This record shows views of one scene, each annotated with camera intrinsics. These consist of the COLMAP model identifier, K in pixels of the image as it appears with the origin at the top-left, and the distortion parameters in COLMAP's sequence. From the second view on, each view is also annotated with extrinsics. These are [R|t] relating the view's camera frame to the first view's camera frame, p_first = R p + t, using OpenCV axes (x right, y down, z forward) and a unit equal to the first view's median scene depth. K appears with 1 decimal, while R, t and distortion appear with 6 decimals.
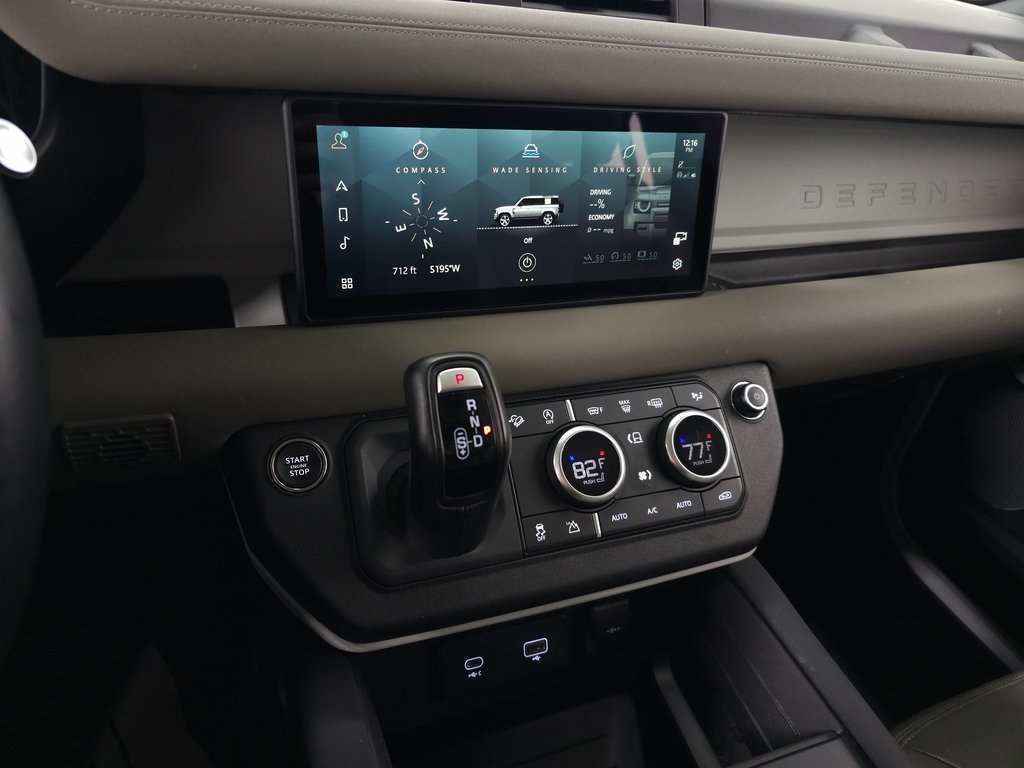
lens RADIAL K [[698.2, 0, 509.7], [0, 698.2, 375.7], [0, 0, 1]] dist [0.046763, -0.040944]
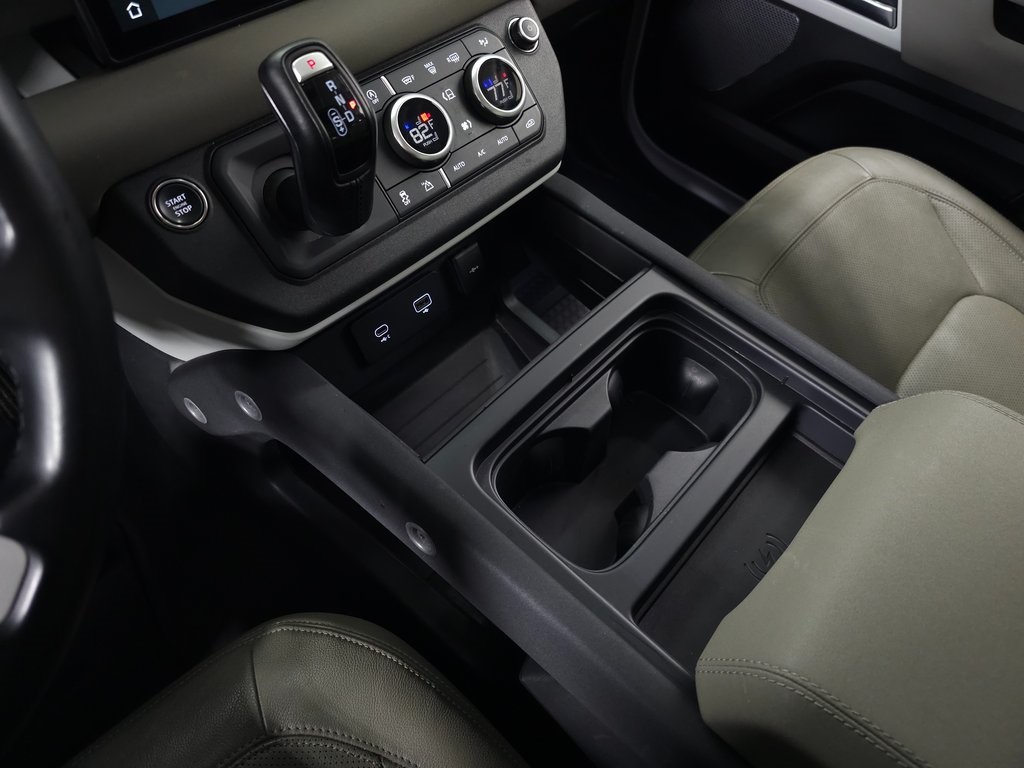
lens RADIAL K [[698.2, 0, 509.7], [0, 698.2, 375.7], [0, 0, 1]] dist [0.046763, -0.040944]
pose [[0.891685, -0.391136, 0.227839, -0.181851], [0.275227, 0.868090, 0.413122, 0.043503], [-0.359372, -0.305668, 0.881714, -0.194684]]
